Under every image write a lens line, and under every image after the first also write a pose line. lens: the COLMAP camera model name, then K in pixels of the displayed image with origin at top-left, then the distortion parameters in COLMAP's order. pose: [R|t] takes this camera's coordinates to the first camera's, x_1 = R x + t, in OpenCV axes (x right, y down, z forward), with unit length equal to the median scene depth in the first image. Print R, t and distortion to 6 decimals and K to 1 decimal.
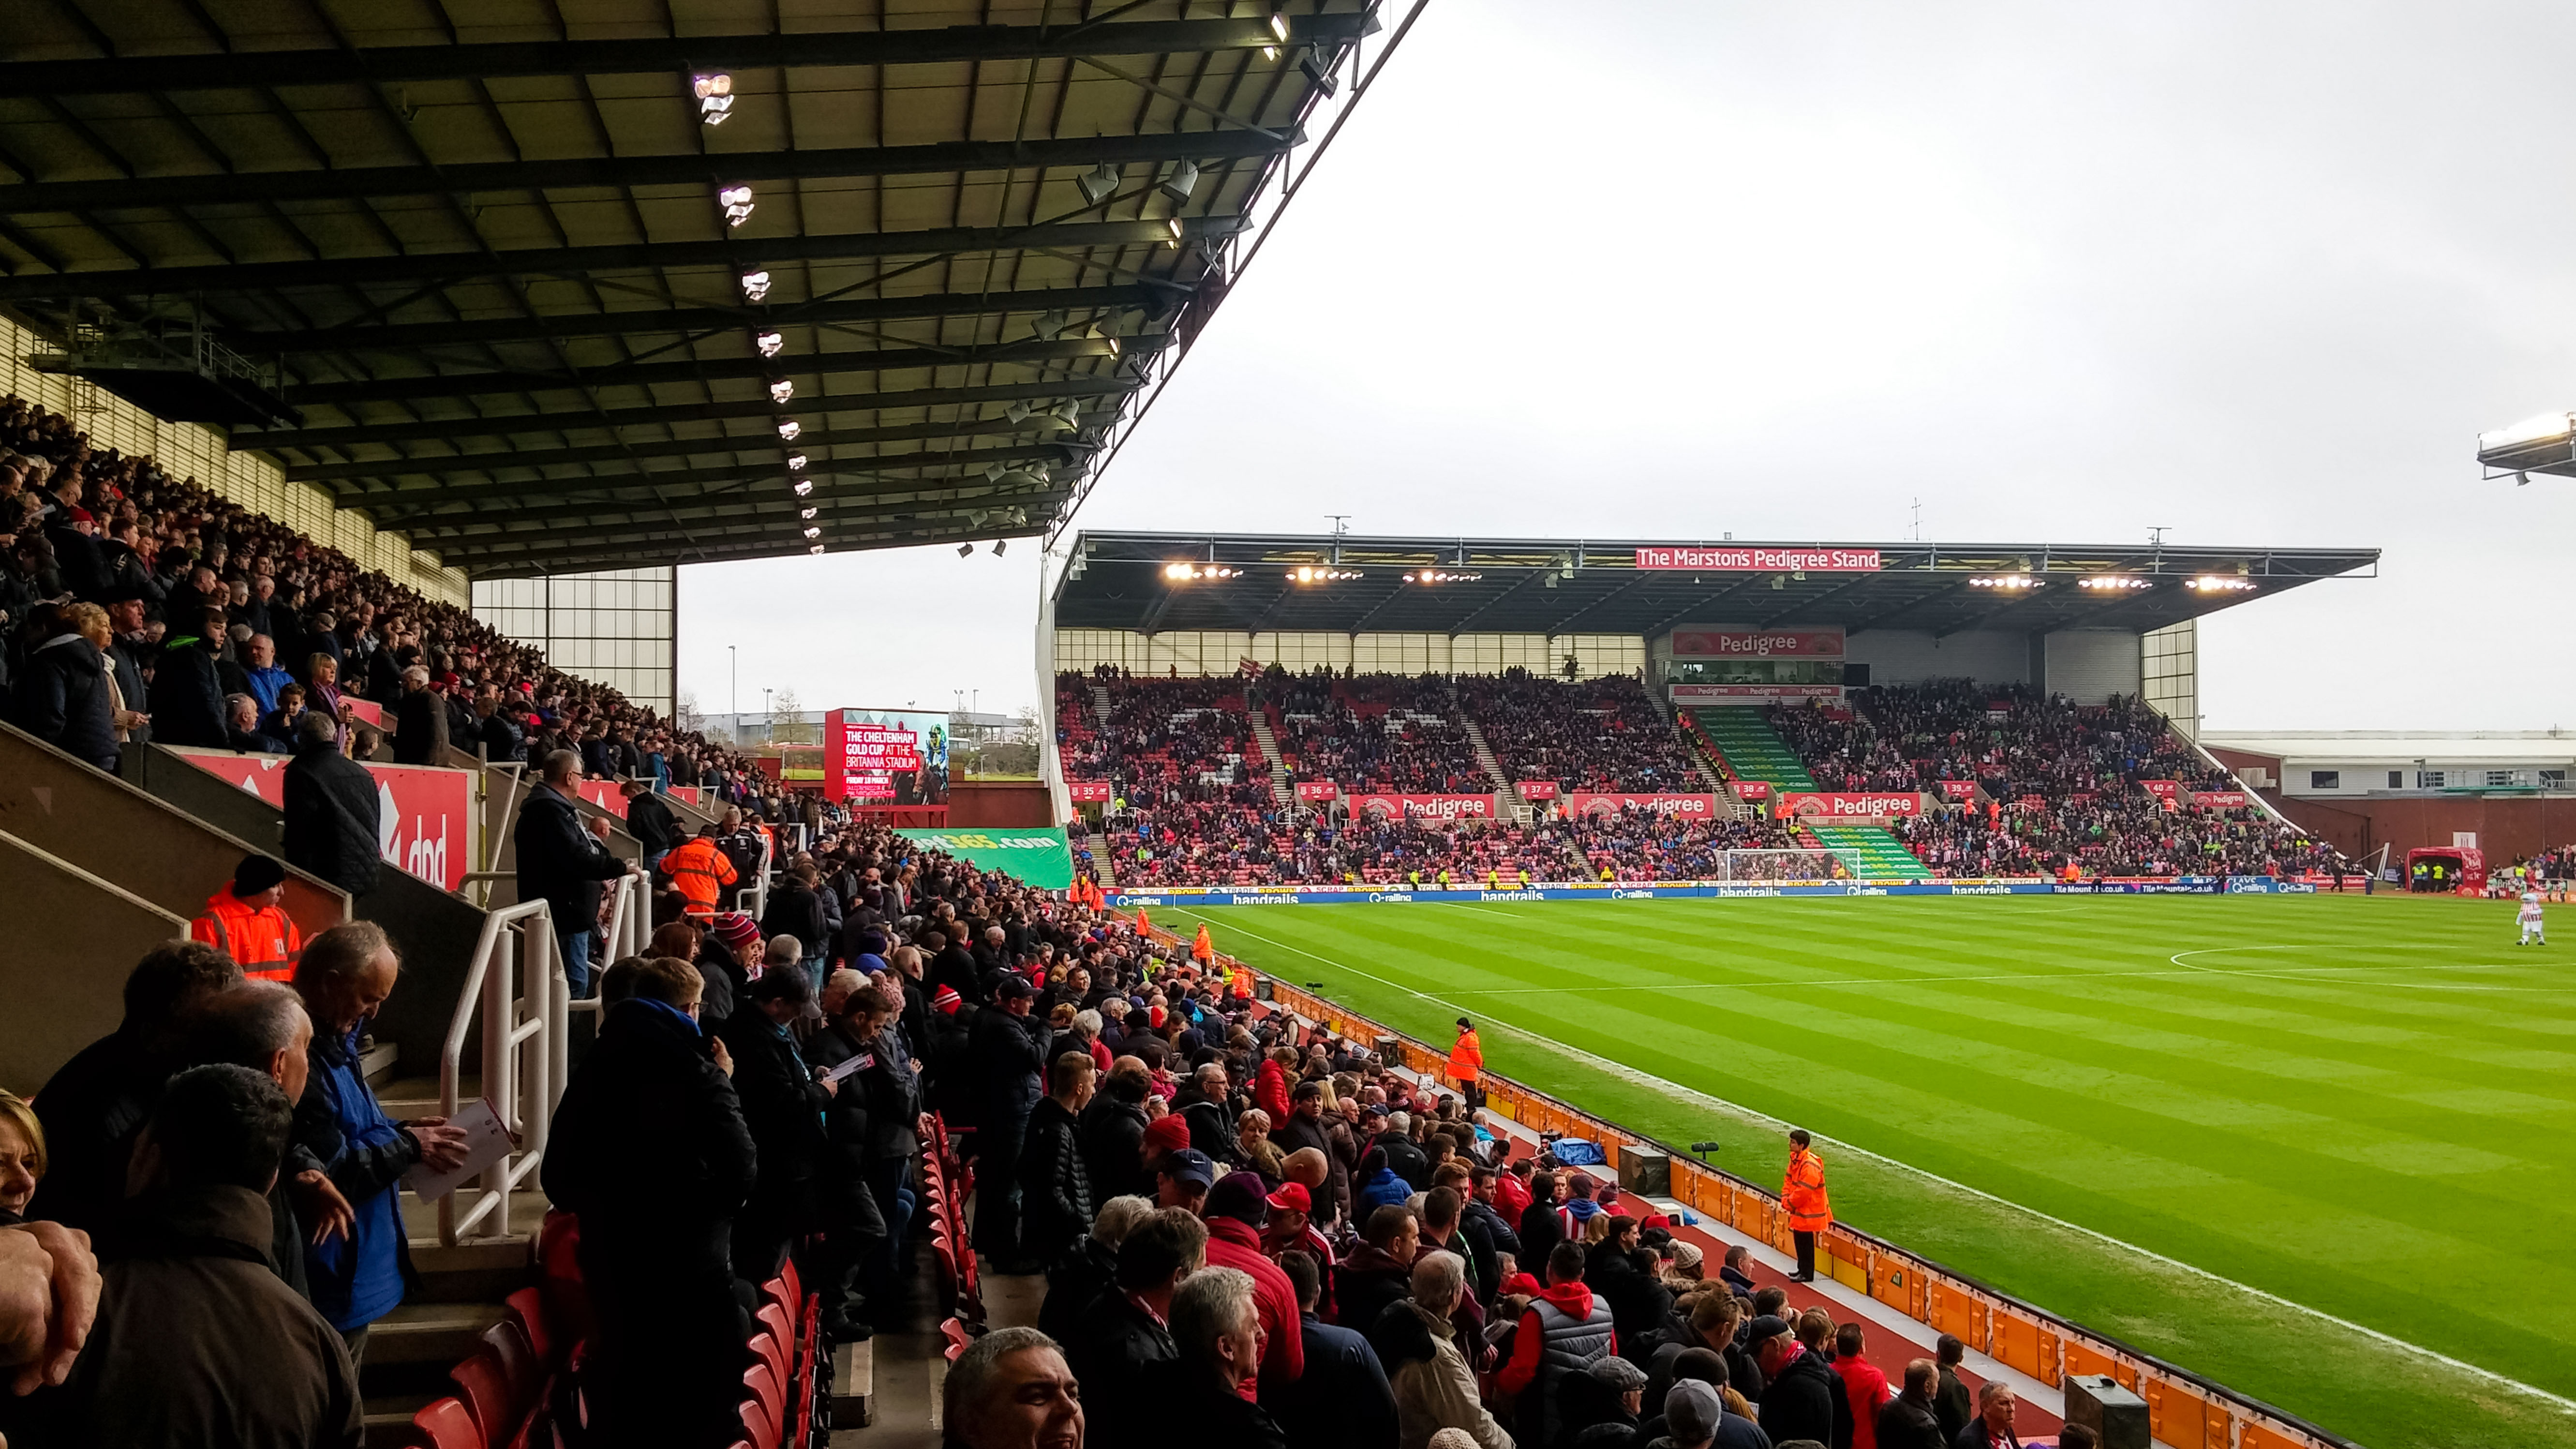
lens RADIAL K [[2193.2, 0, 1215.4], [0, 2193.2, 686.4], [0, 0, 1]] dist [0.000827, -0.007946]
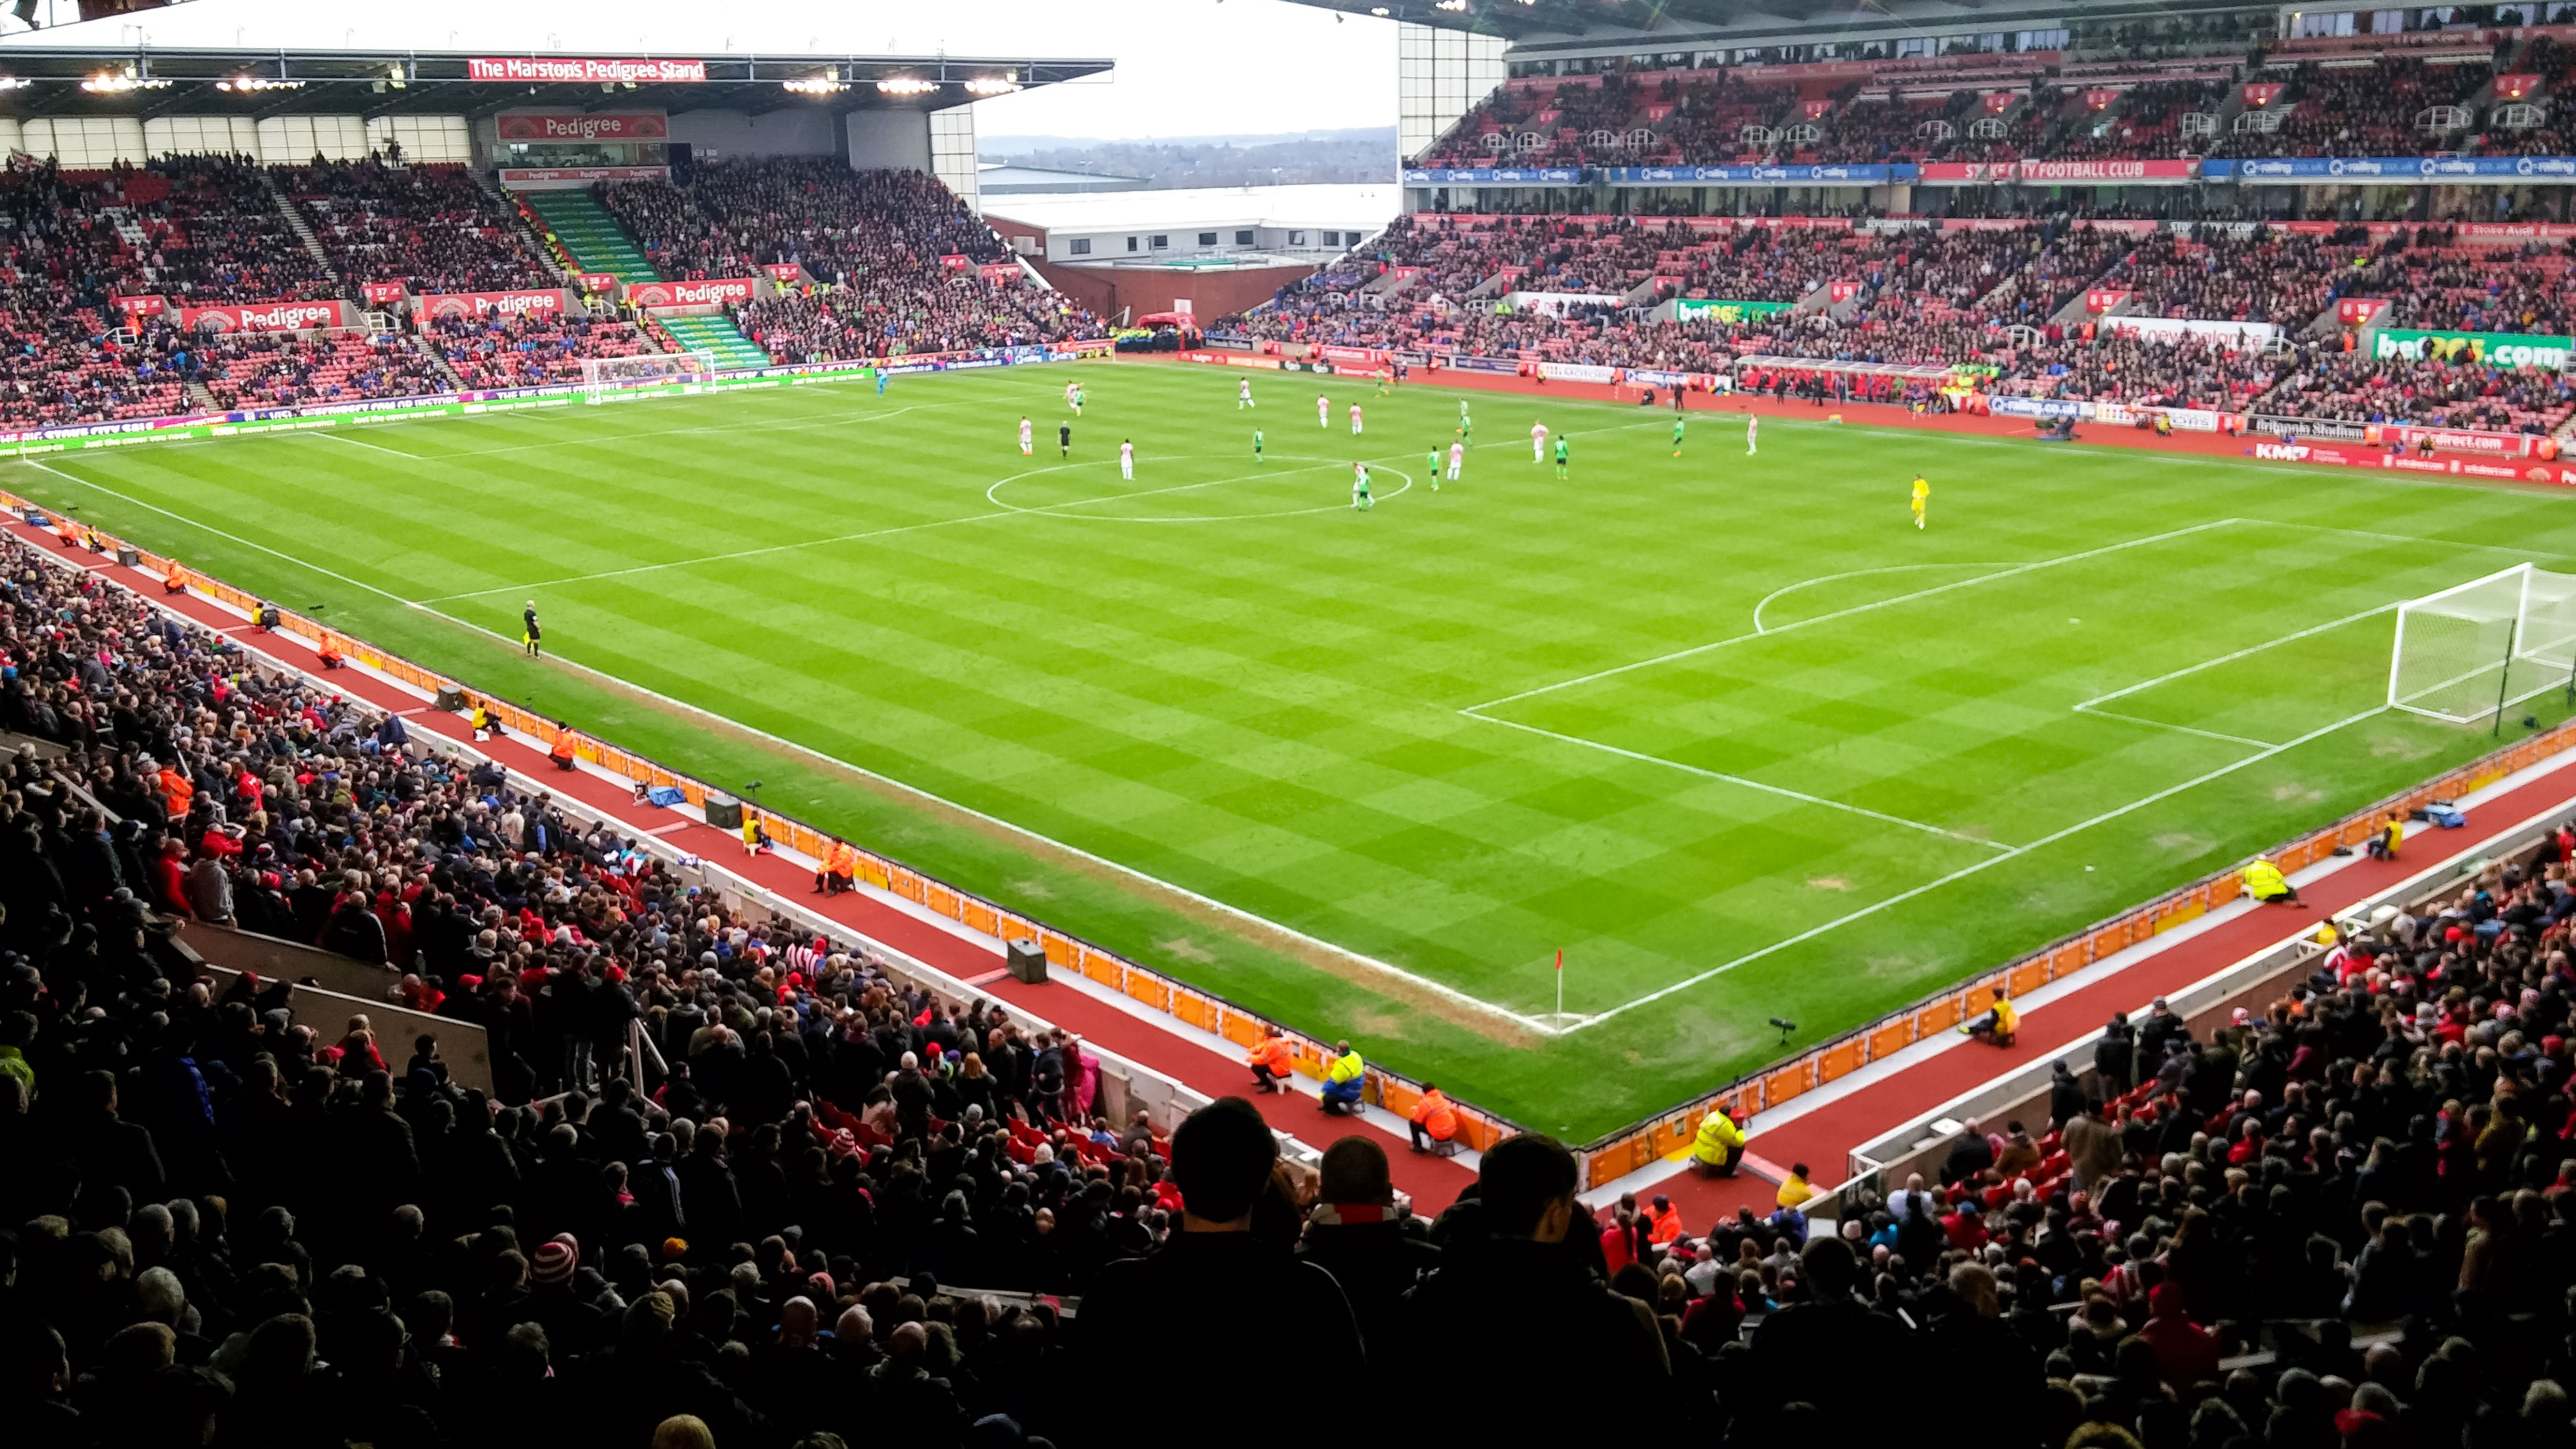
lens RADIAL K [[2184.2, 0, 1286.5], [0, 2184.2, 778.8], [0, 0, 1]] dist [0.095877, -0.133494]
pose [[0.846282, -0.162179, 0.507450, -0.057747], [-0.007305, 0.948914, 0.315450, -0.067561], [-0.532686, -0.270667, 0.801864, -0.106515]]
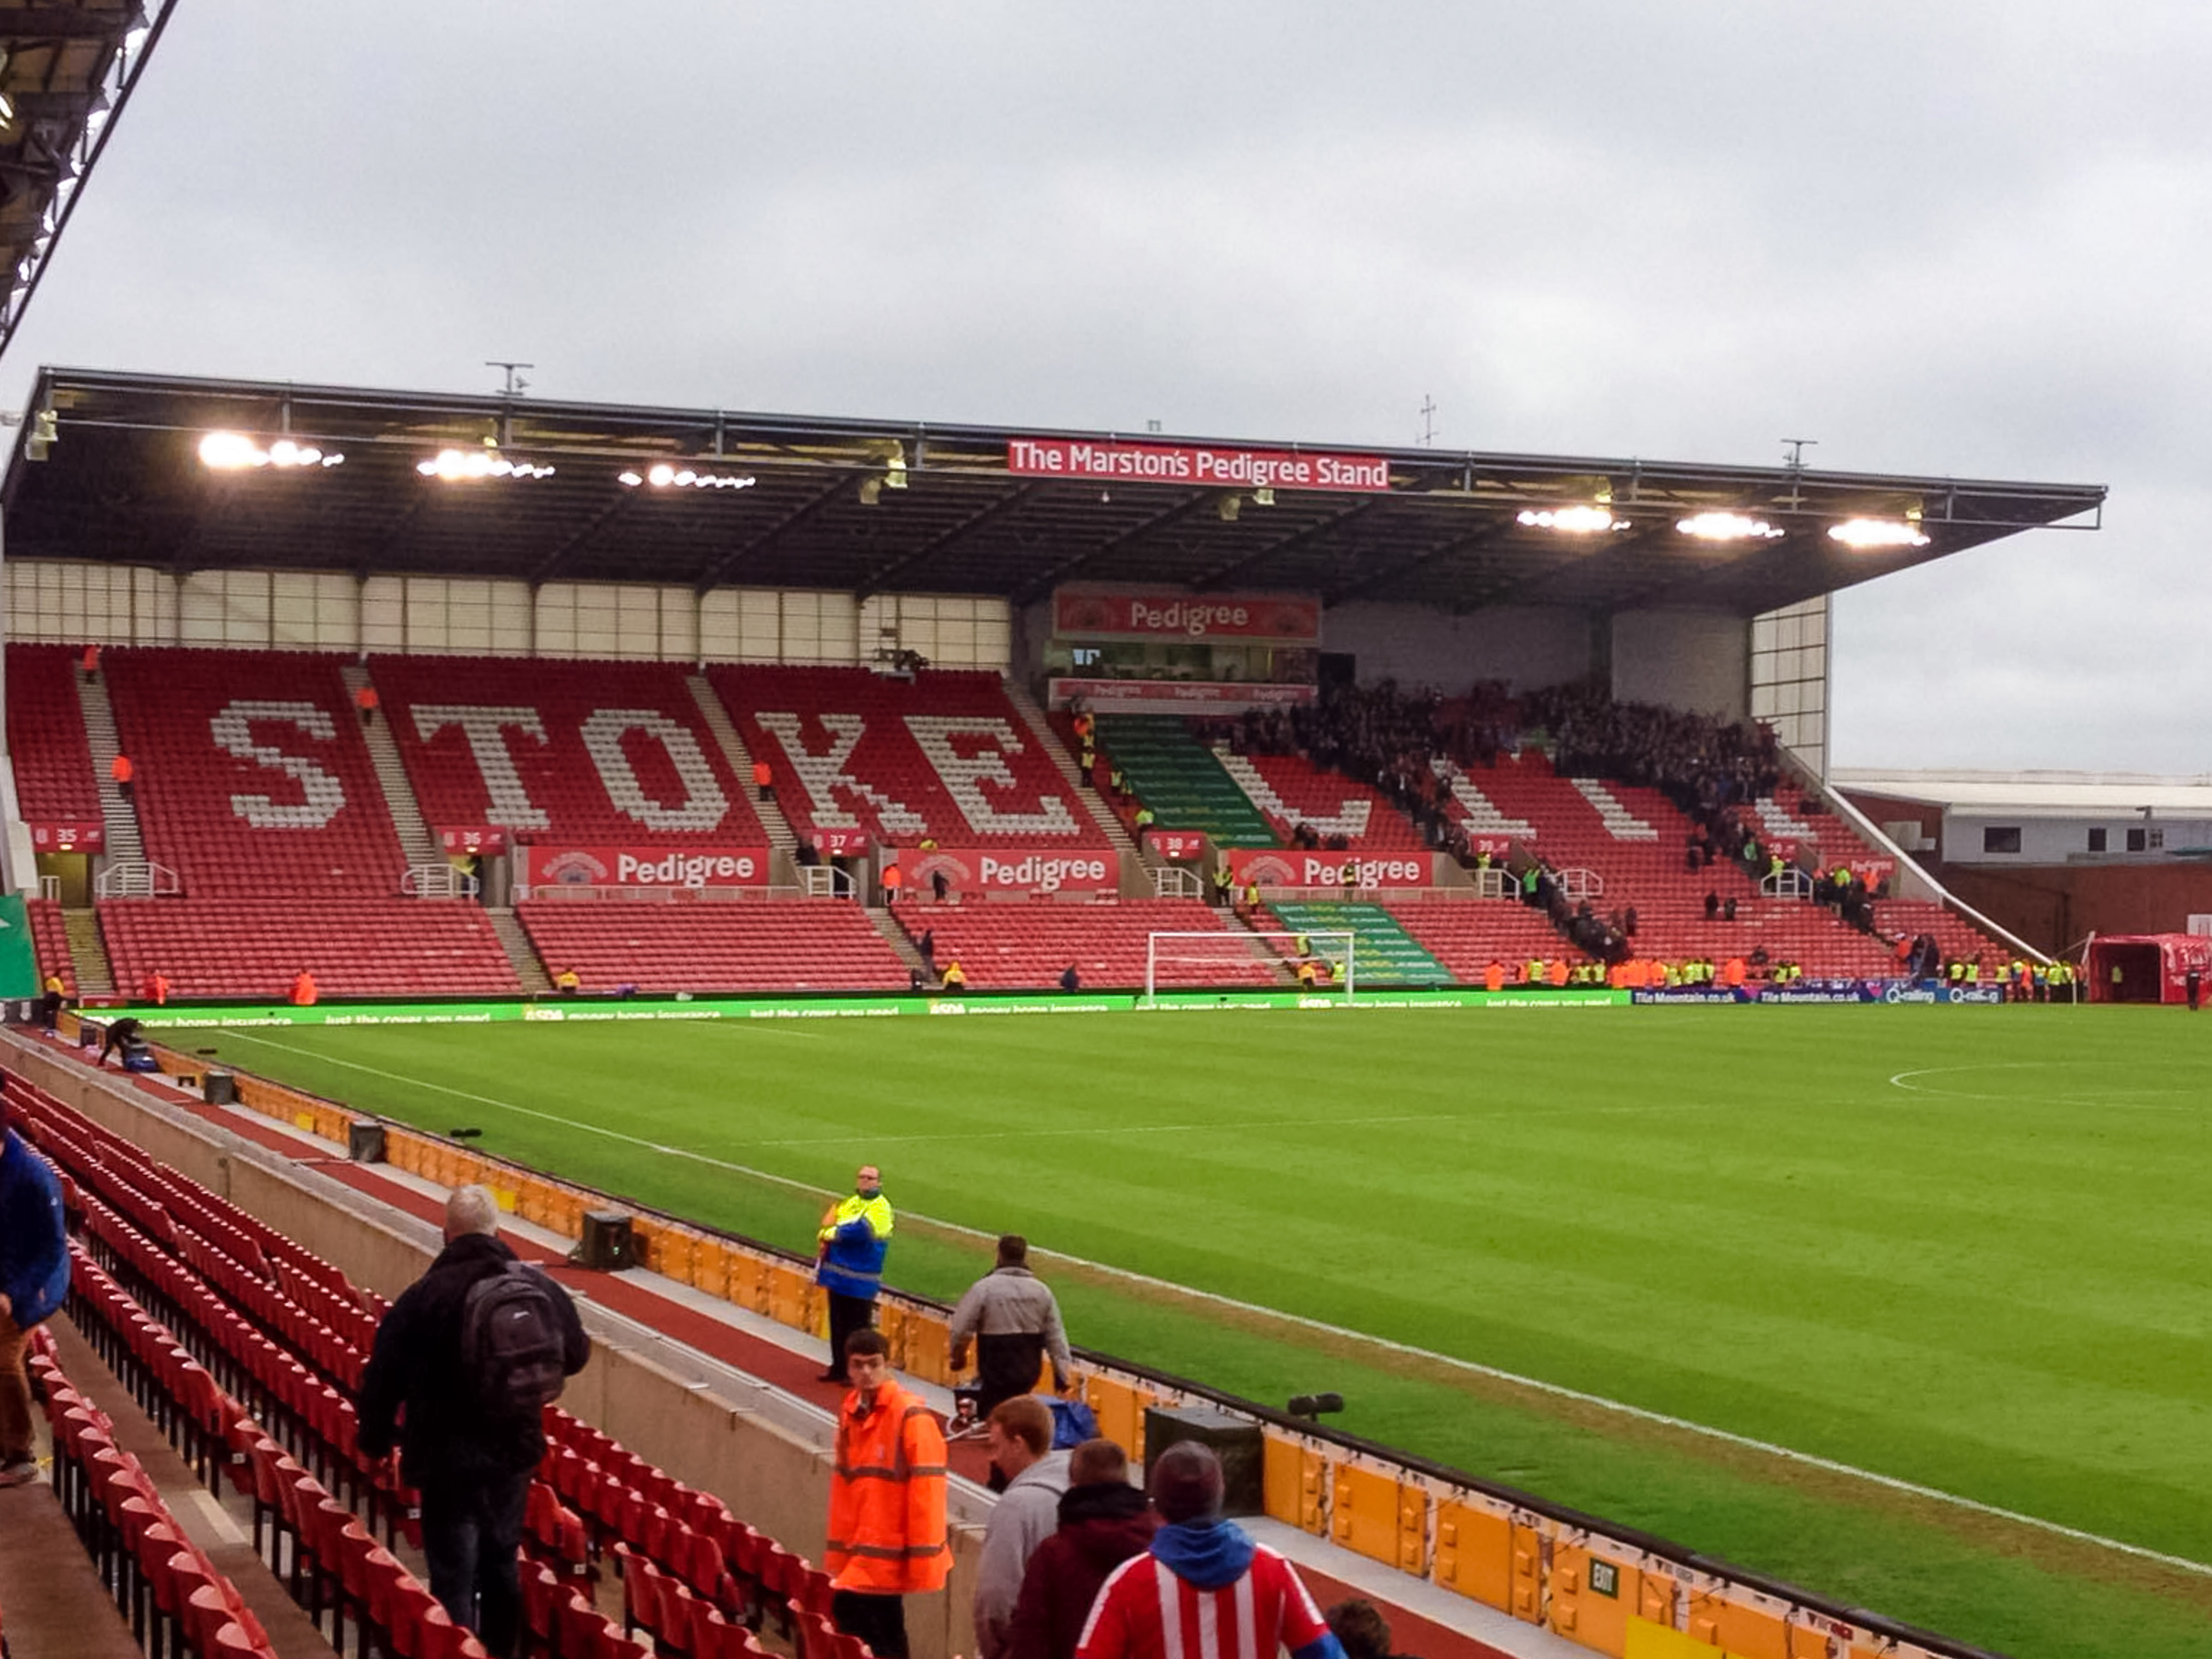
lens RADIAL K [[3345.6, 0, 1158.7], [0, 3345.6, 965.6], [0, 0, 1]] dist [0.015398, 0.040238]
pose [[0.969400, -0.001201, 0.245483, 0.003908], [-0.016299, 0.997467, 0.069244, 0.015960], [-0.244945, -0.071126, 0.966925, 0.076380]]
